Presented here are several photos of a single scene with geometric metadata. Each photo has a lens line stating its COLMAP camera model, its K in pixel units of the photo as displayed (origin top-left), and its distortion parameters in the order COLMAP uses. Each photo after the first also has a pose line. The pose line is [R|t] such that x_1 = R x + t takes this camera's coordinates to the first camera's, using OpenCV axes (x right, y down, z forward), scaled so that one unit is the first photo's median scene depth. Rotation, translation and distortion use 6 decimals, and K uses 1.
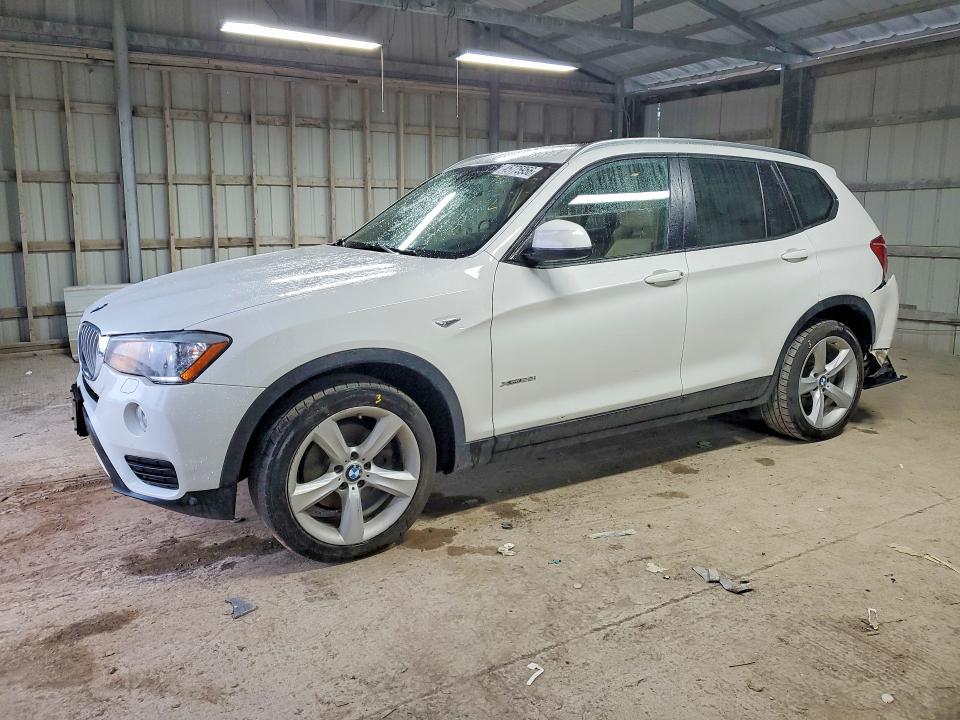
lens RADIAL K [[762.6, 0, 468.9], [0, 762.6, 362.6], [0, 0, 1]] dist [0.020234, -0.001889]
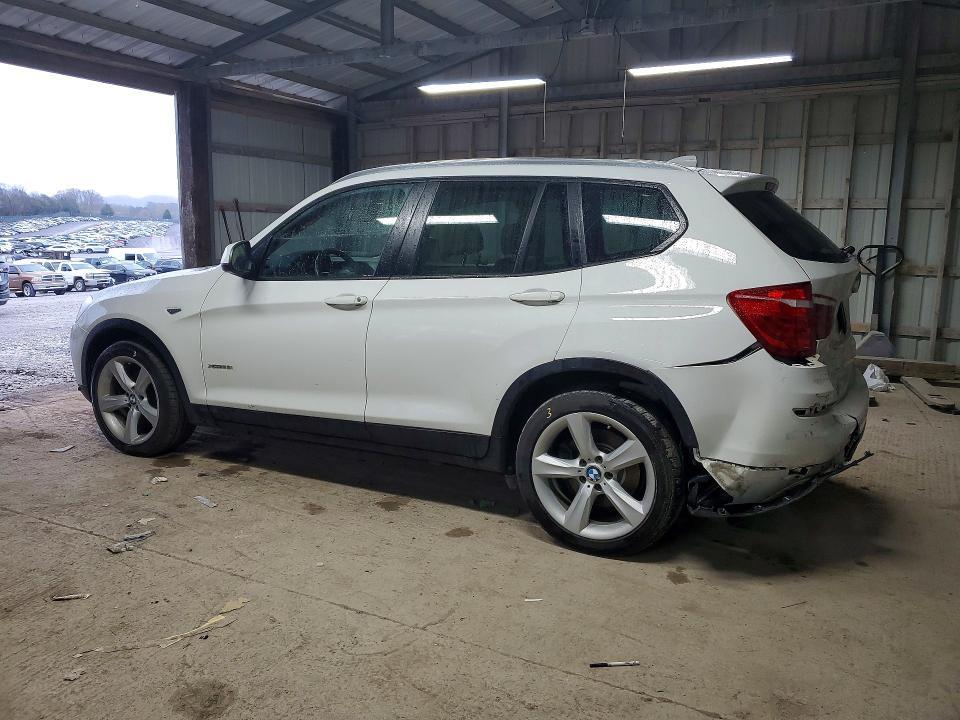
lens RADIAL K [[762.6, 0, 468.9], [0, 762.6, 362.6], [0, 0, 1]] dist [0.020234, -0.001889]
pose [[0.503102, 0.158158, -0.849632, 1.224132], [-0.179605, 0.980782, 0.076219, -0.138860], [0.845358, 0.114252, 0.521839, 0.614407]]
